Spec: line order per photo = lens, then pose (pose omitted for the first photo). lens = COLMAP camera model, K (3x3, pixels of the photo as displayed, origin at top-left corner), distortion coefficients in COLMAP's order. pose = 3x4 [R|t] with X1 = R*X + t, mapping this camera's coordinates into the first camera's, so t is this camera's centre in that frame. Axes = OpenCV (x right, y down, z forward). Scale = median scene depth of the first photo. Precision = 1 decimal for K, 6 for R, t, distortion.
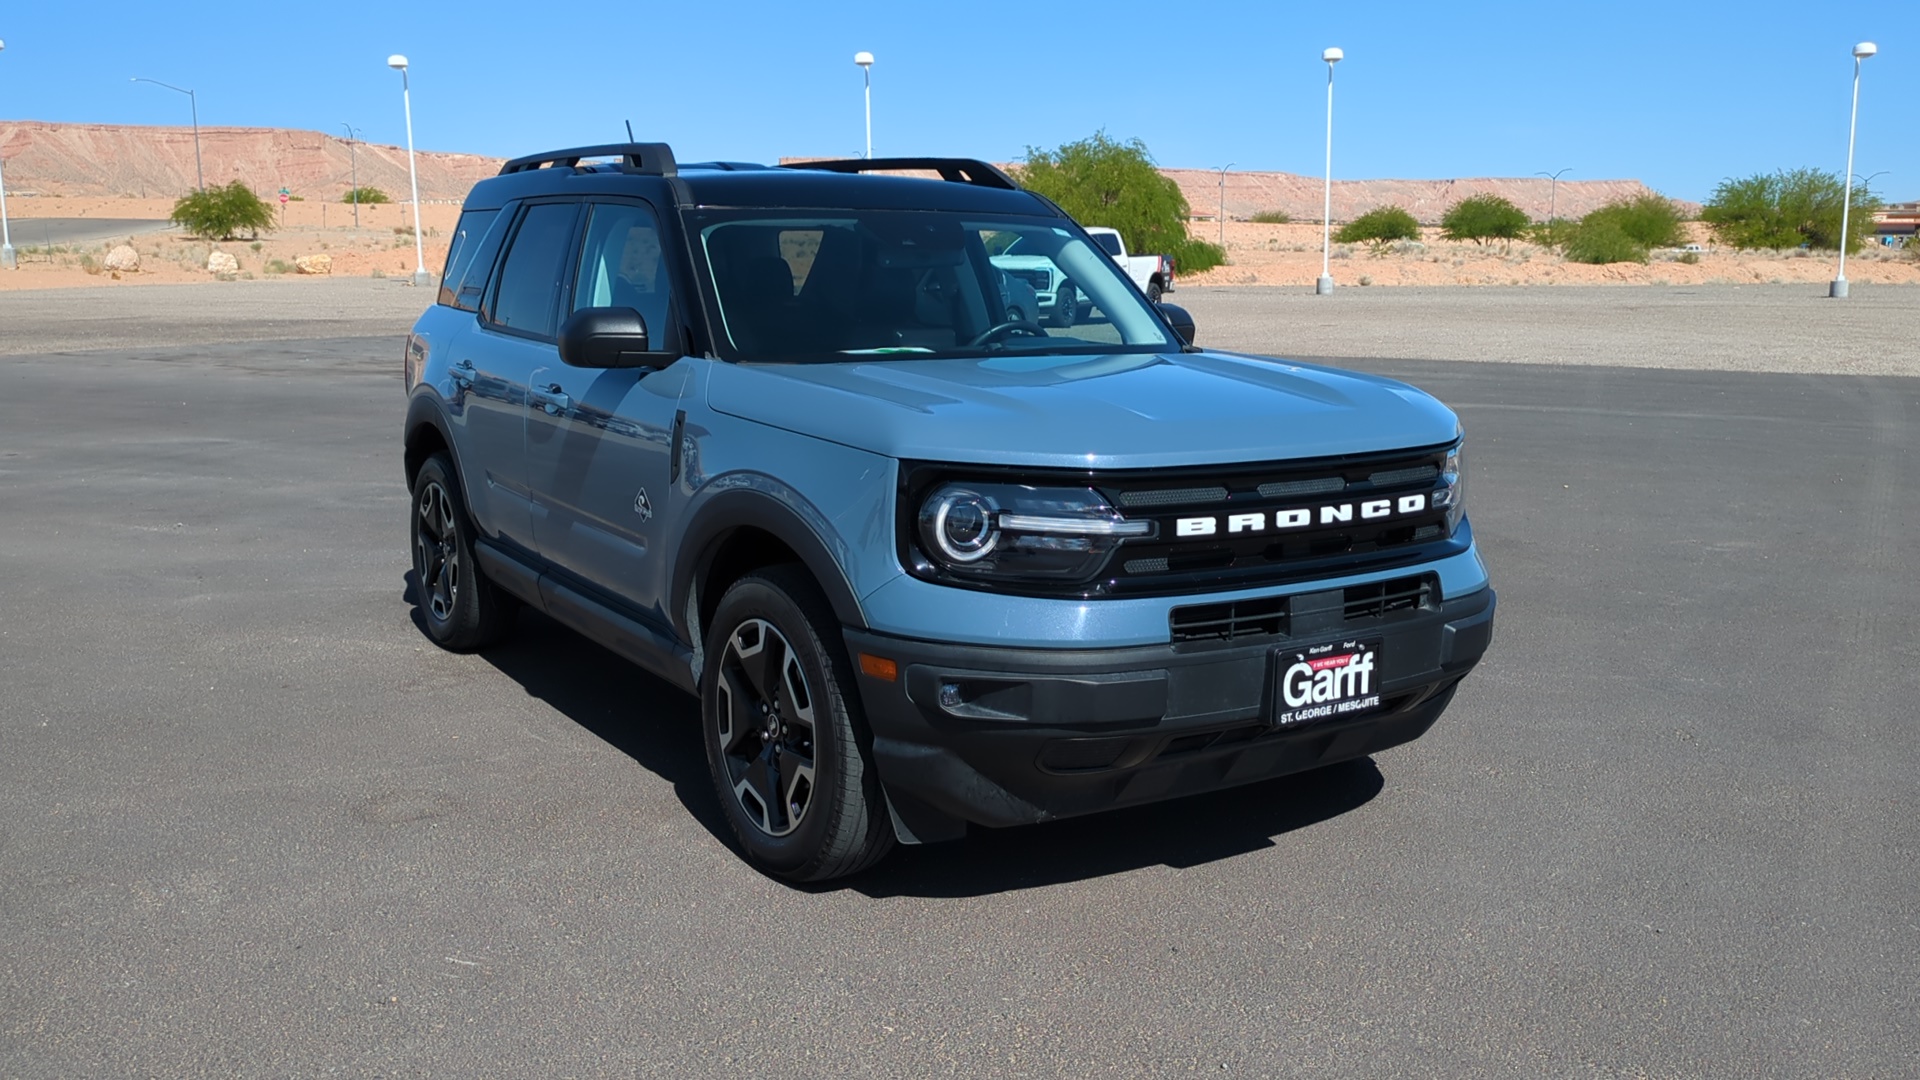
lens RADIAL K [[1648.6, 0, 977.5], [0, 1648.6, 533.2], [0, 0, 1]] dist [0.090514, -0.135768]
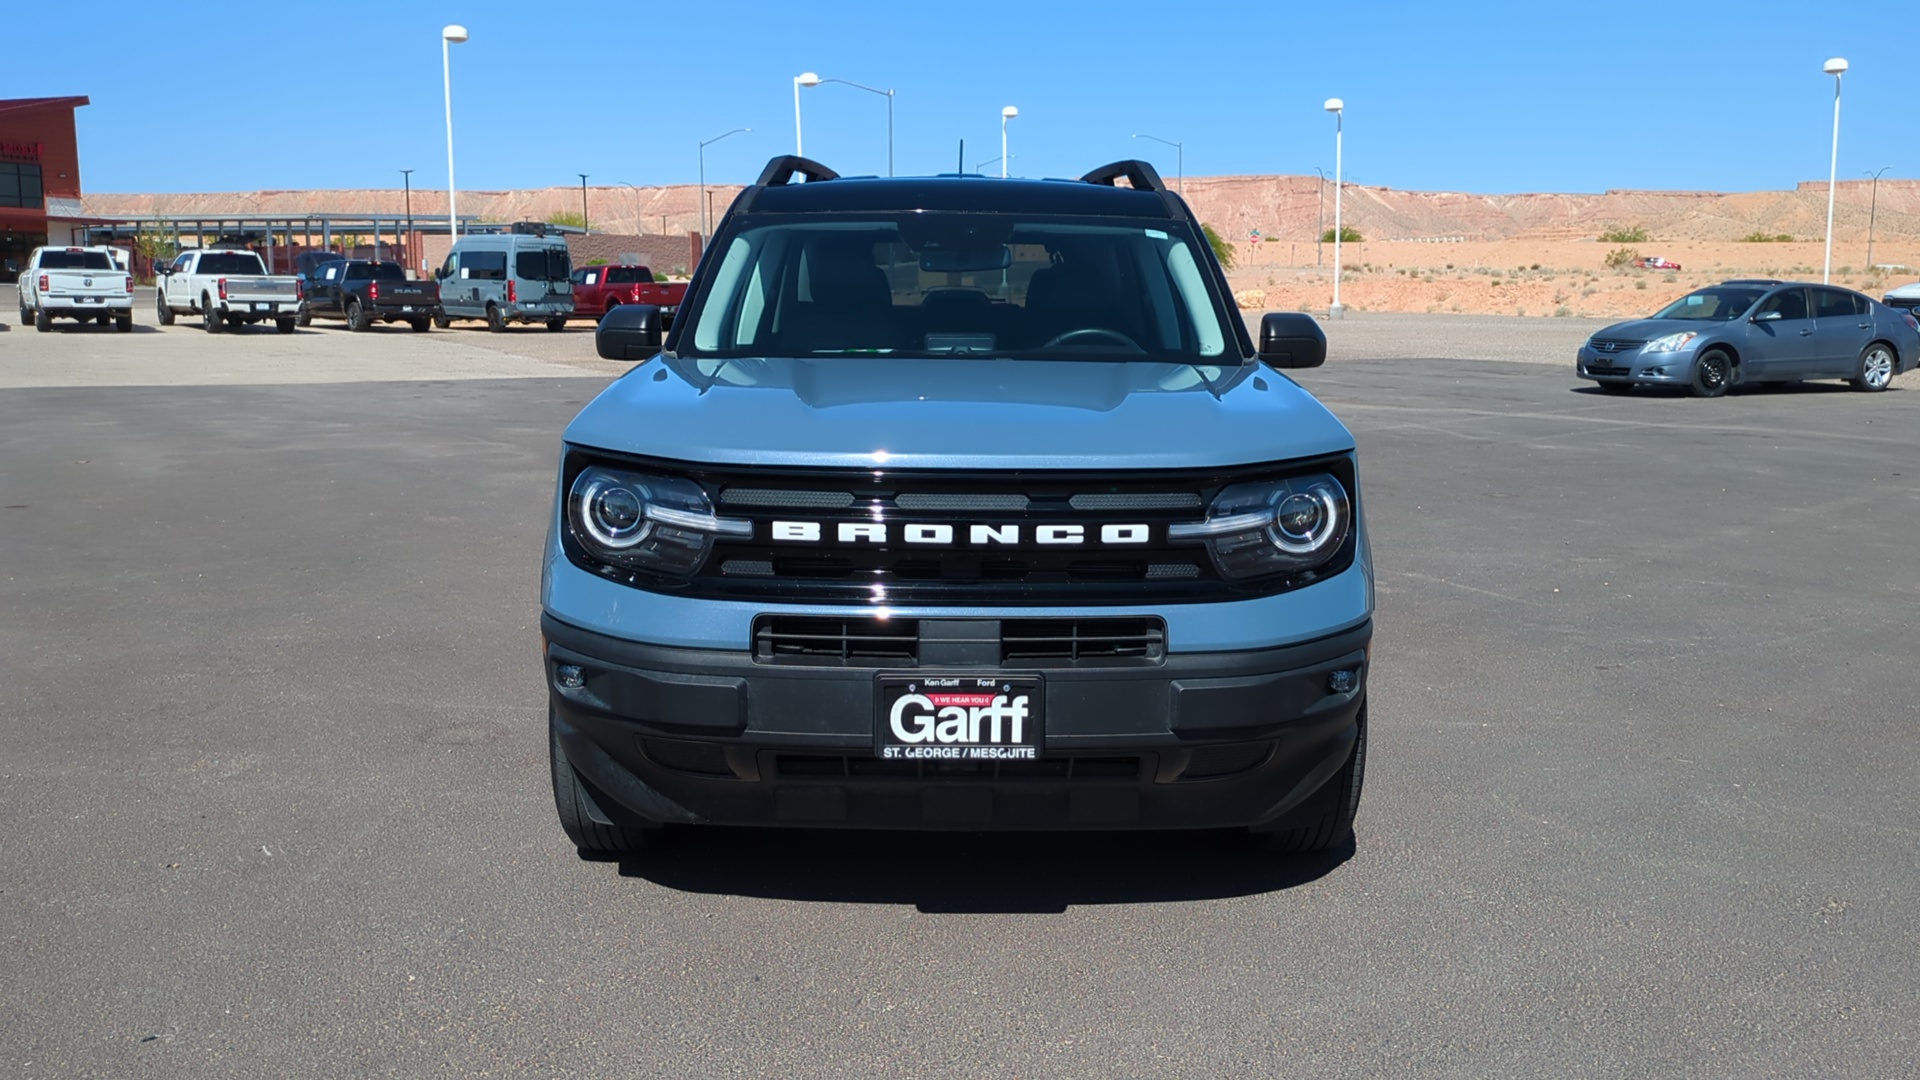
lens RADIAL K [[1648.6, 0, 977.5], [0, 1648.6, 533.2], [0, 0, 1]] dist [0.090514, -0.135768]
pose [[0.841365, 0.079542, -0.534581, 0.682830], [-0.090957, 0.995842, 0.005019, -0.016076], [0.532758, 0.044401, 0.845102, 0.250501]]
